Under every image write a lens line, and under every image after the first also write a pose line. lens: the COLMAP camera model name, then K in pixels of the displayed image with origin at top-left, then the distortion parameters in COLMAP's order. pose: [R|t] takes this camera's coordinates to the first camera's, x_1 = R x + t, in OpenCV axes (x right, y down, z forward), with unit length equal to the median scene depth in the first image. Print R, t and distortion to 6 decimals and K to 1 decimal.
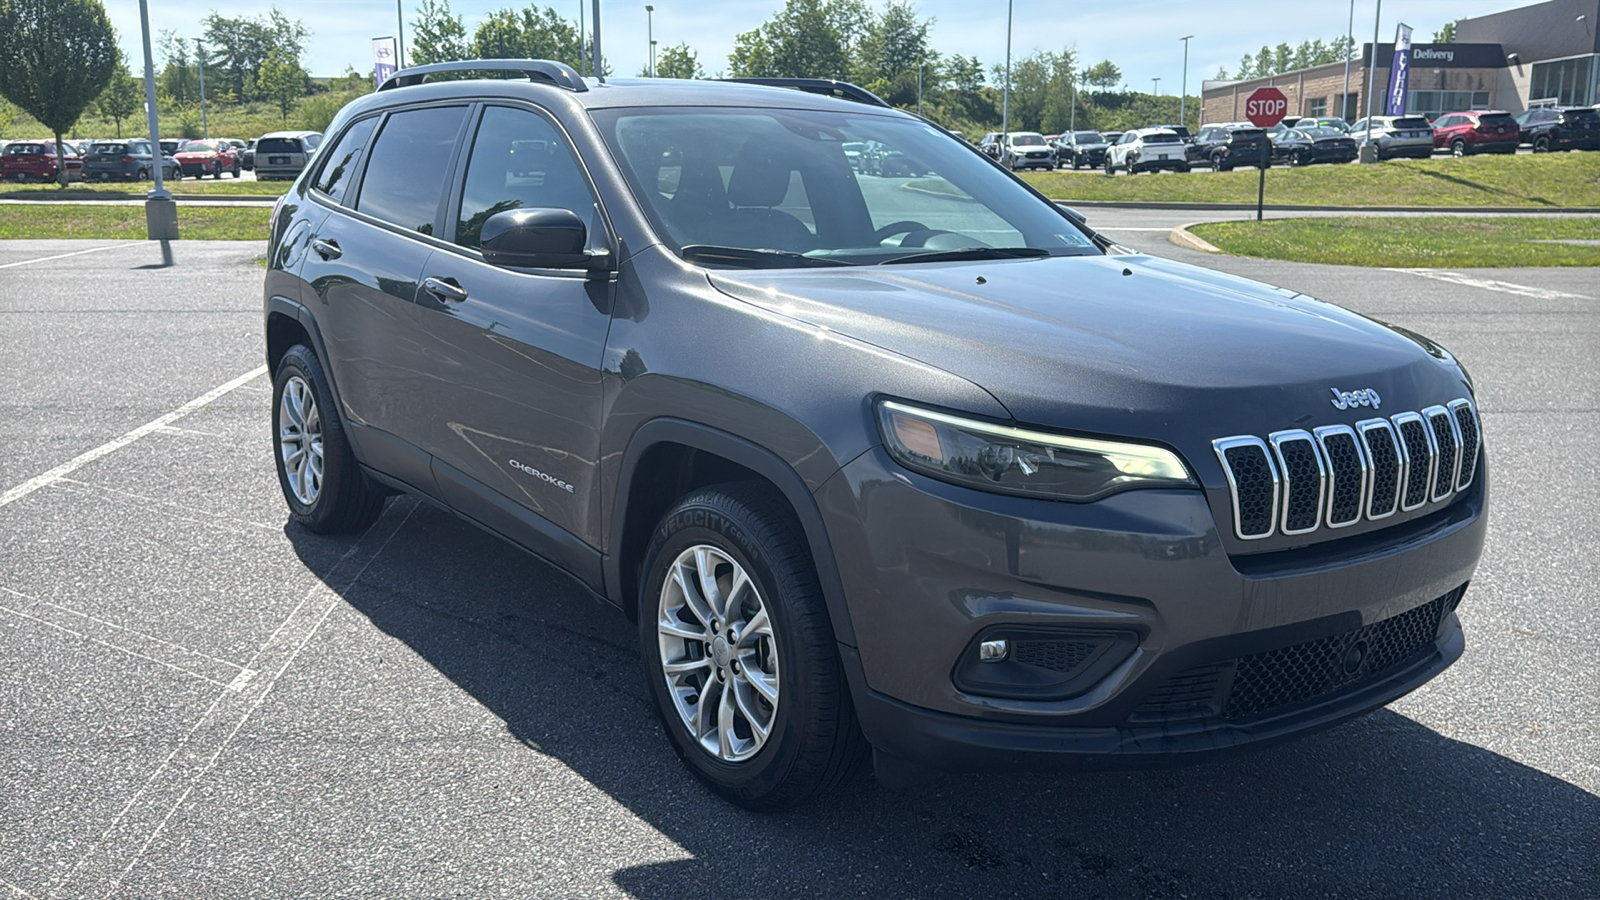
lens RADIAL K [[1350.3, 0, 807.7], [0, 1350.3, 445.4], [0, 0, 1]] dist [0.150221, -0.280085]
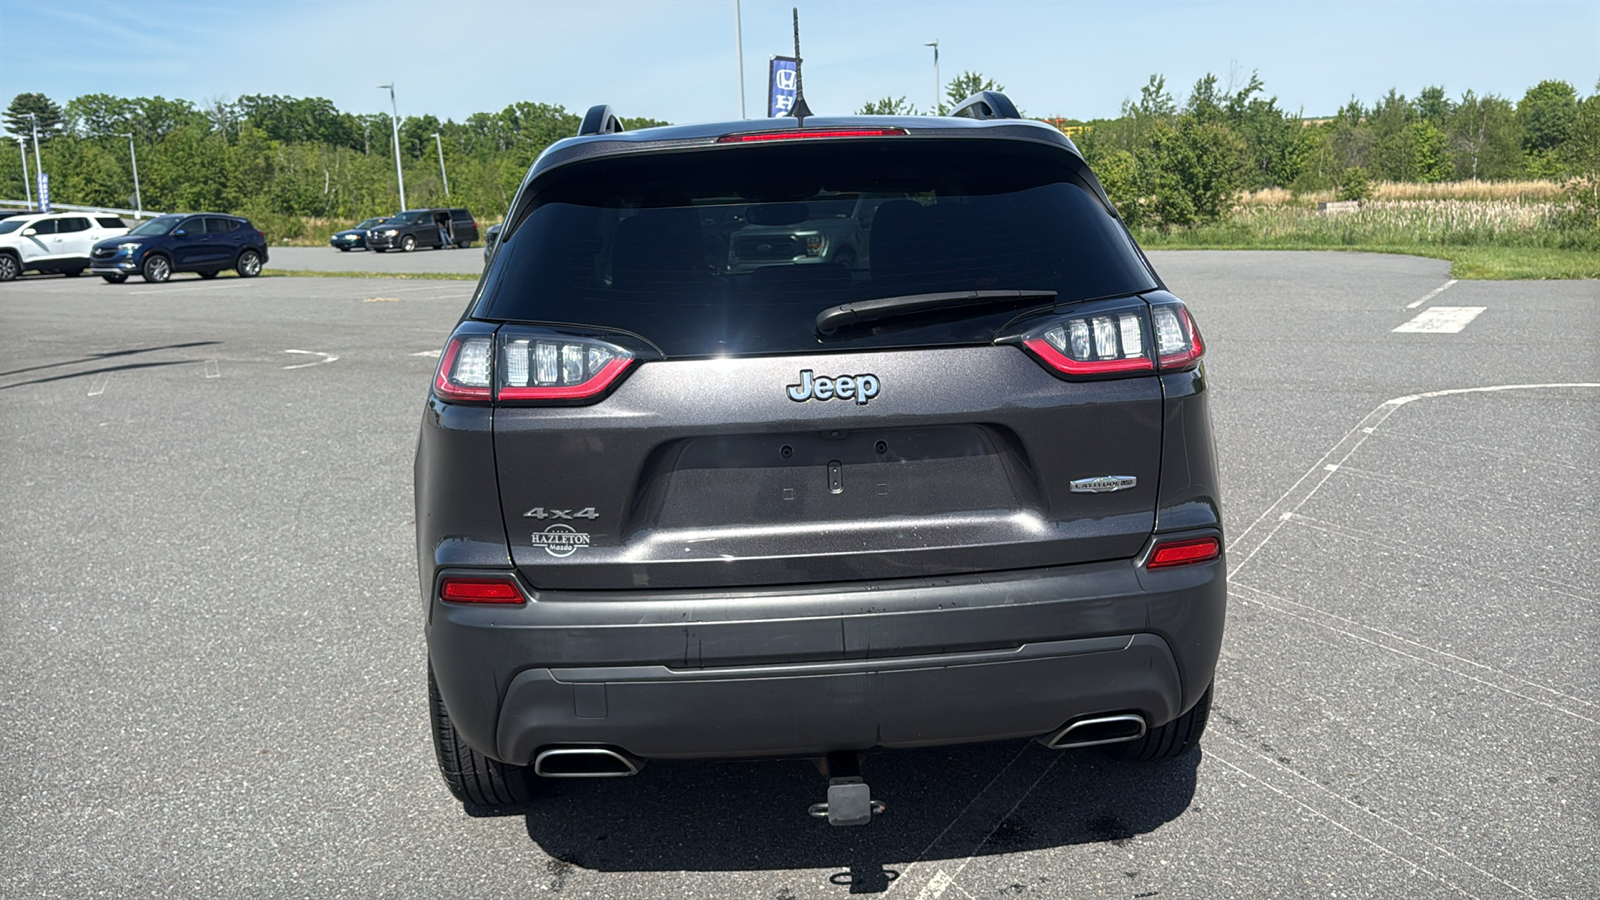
lens RADIAL K [[1367.2, 0, 806.8], [0, 1367.2, 441.3], [0, 0, 1]] dist [0.128812, -0.238433]
pose [[-0.818622, -0.081544, 0.568515, -0.061448], [0.141333, 0.930828, 0.337022, -0.035186], [-0.556671, 0.356243, -0.750472, 0.160861]]
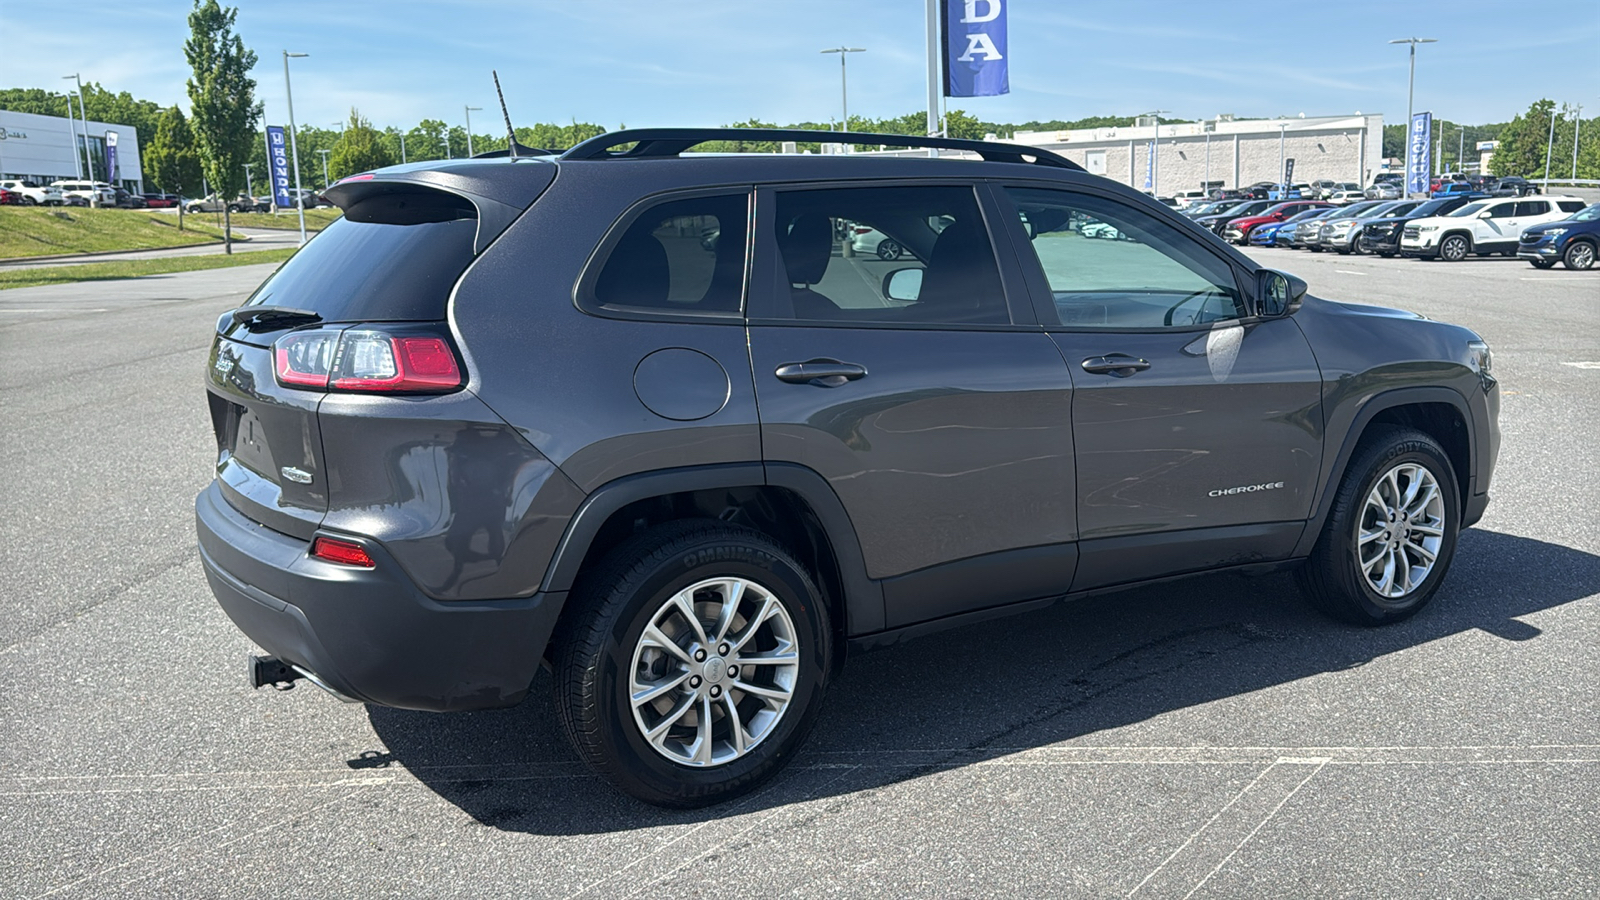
lens RADIAL K [[1345.3, 0, 800.0], [0, 1345.3, 450.0], [0, 0, 1]] dist [0.127385, -0.227106]
pose [[0.097289, -0.174885, 0.979770, -0.099663], [0.223204, 0.963198, 0.149764, -0.019849], [-0.969905, 0.204118, 0.132744, 0.085419]]
